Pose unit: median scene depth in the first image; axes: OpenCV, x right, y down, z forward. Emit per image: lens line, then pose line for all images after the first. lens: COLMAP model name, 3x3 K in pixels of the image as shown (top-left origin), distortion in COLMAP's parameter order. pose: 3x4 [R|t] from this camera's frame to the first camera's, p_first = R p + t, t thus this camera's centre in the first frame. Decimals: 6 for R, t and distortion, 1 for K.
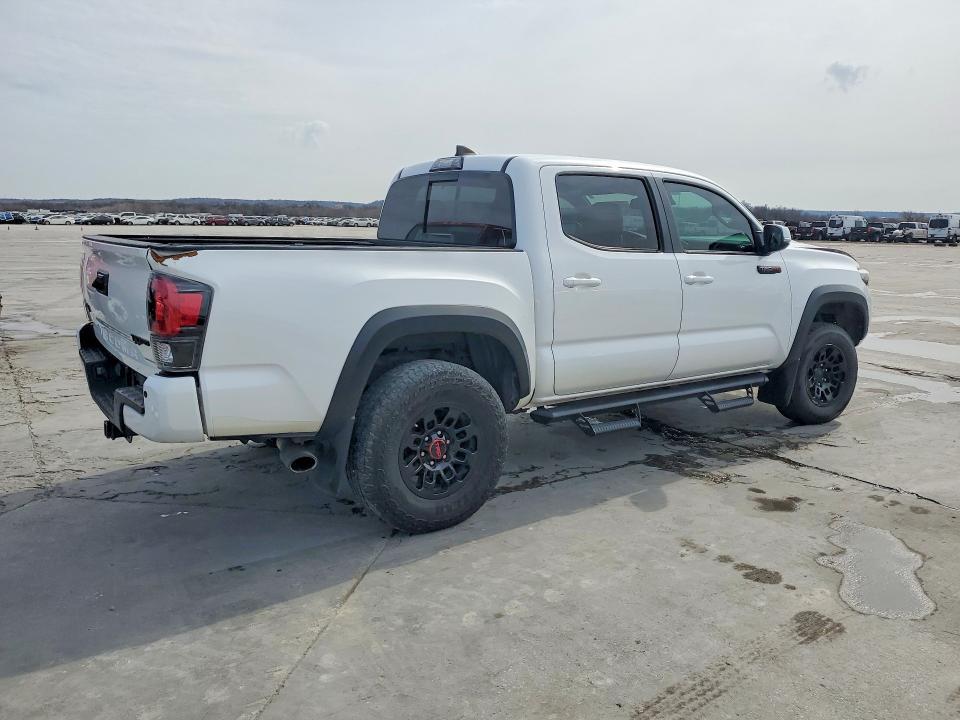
lens RADIAL K [[751.9, 0, 487.8], [0, 751.9, 358.8], [0, 0, 1]] dist [-0.006244, -0.010247]
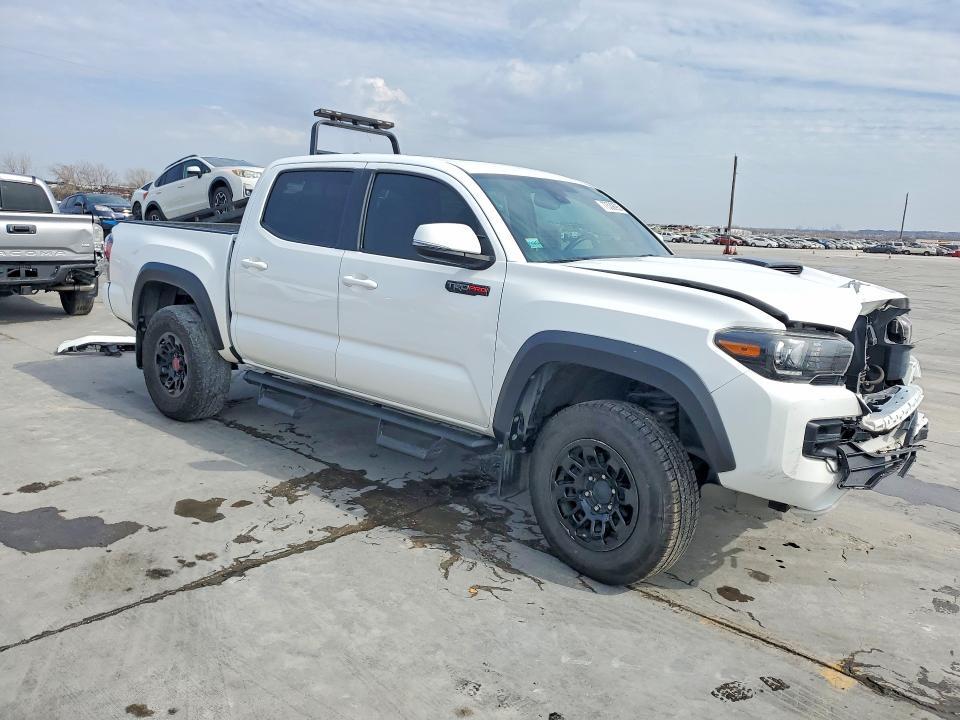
lens RADIAL K [[751.9, 0, 487.8], [0, 751.9, 358.8], [0, 0, 1]] dist [-0.006244, -0.010247]
pose [[0.241268, 0.165012, -0.956327, 1.225586], [-0.215672, 0.969912, 0.112945, -0.158005], [0.946190, 0.179002, 0.269597, 0.962867]]
